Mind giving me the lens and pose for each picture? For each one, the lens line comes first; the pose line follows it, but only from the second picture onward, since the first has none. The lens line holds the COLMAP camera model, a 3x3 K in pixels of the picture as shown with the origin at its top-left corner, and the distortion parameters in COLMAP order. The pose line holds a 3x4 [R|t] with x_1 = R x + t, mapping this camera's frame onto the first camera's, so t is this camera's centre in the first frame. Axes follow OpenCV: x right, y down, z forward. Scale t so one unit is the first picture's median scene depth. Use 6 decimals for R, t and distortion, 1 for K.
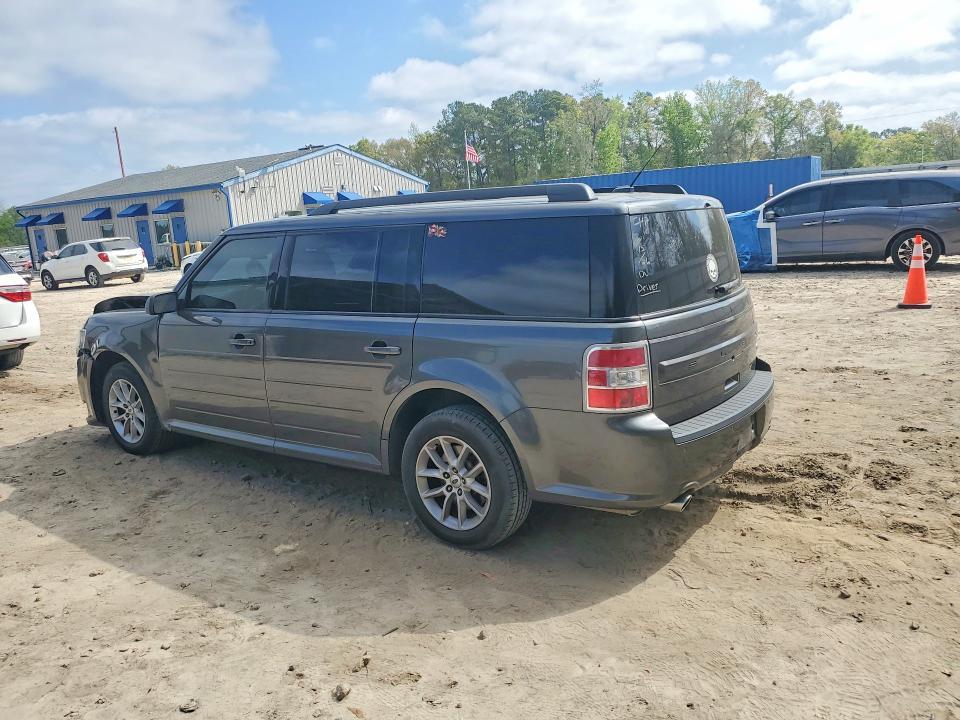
lens RADIAL K [[761.4, 0, 480.0], [0, 761.4, 360.0], [0, 0, 1]] dist [0.024033, 0.001213]
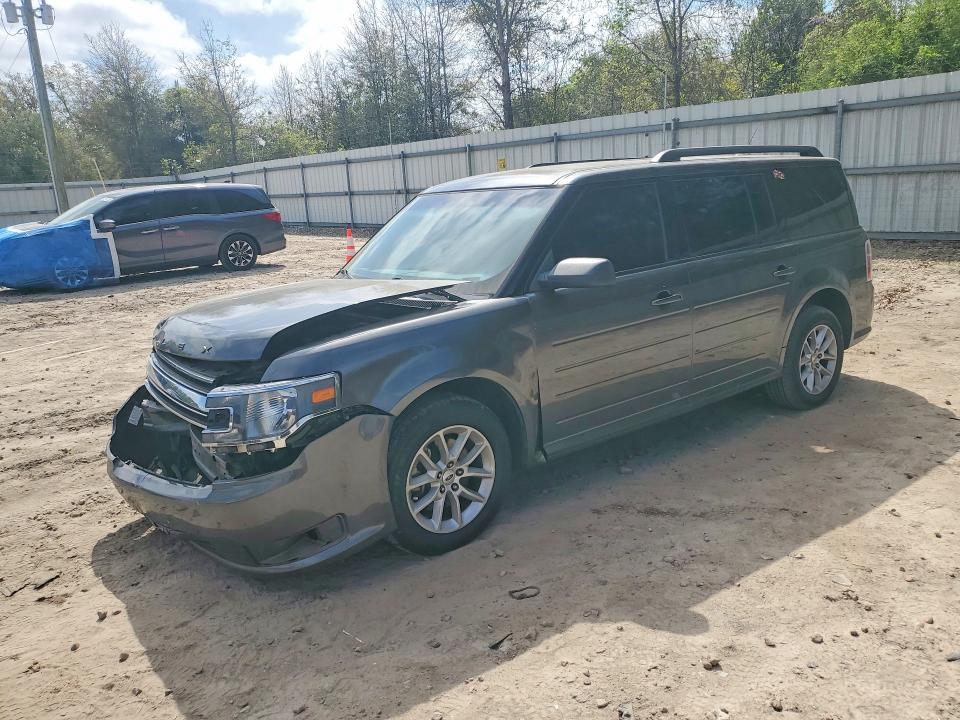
lens RADIAL K [[761.4, 0, 480.0], [0, 761.4, 360.0], [0, 0, 1]] dist [0.024033, 0.001213]
pose [[0.259619, -0.177119, 0.949330, -1.024443], [0.224569, 0.967161, 0.119031, -0.092180], [-0.939238, 0.182287, 0.290868, 0.799673]]
